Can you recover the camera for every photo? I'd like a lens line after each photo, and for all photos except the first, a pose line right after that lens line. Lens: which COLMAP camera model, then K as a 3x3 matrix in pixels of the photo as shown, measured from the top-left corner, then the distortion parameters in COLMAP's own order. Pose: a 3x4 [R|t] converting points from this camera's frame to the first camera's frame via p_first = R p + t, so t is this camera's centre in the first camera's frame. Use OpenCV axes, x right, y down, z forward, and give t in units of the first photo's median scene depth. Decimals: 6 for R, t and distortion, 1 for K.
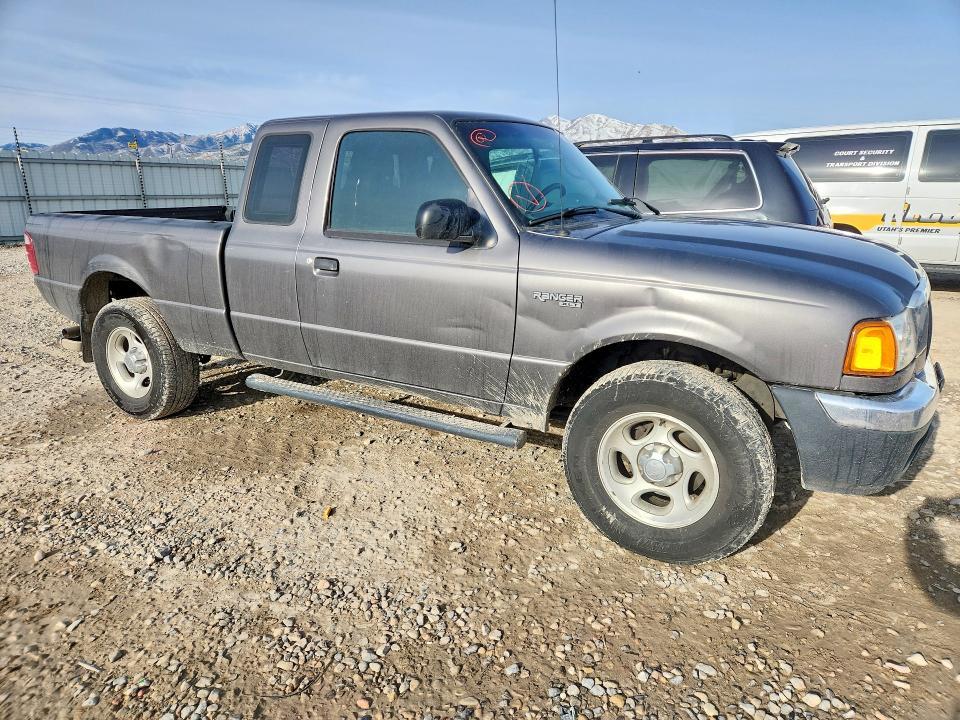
lens RADIAL K [[782.5, 0, 480.0], [0, 782.5, 360.0], [0, 0, 1]] dist [0.021683, -0.003875]
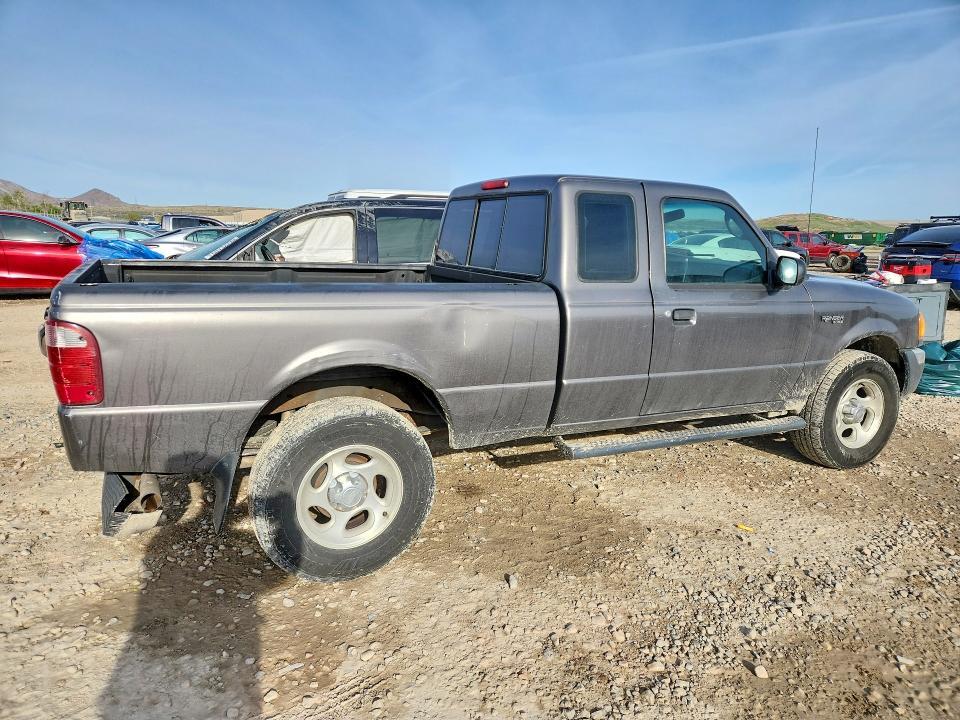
lens RADIAL K [[734.6, 0, 480.0], [0, 734.6, 360.0], [0, 0, 1]] dist [0.005771, 0.000368]
pose [[0.455932, -0.135462, 0.879646, -1.144442], [0.173594, 0.982902, 0.061387, -0.159428], [-0.872921, 0.124713, 0.471652, 0.709893]]
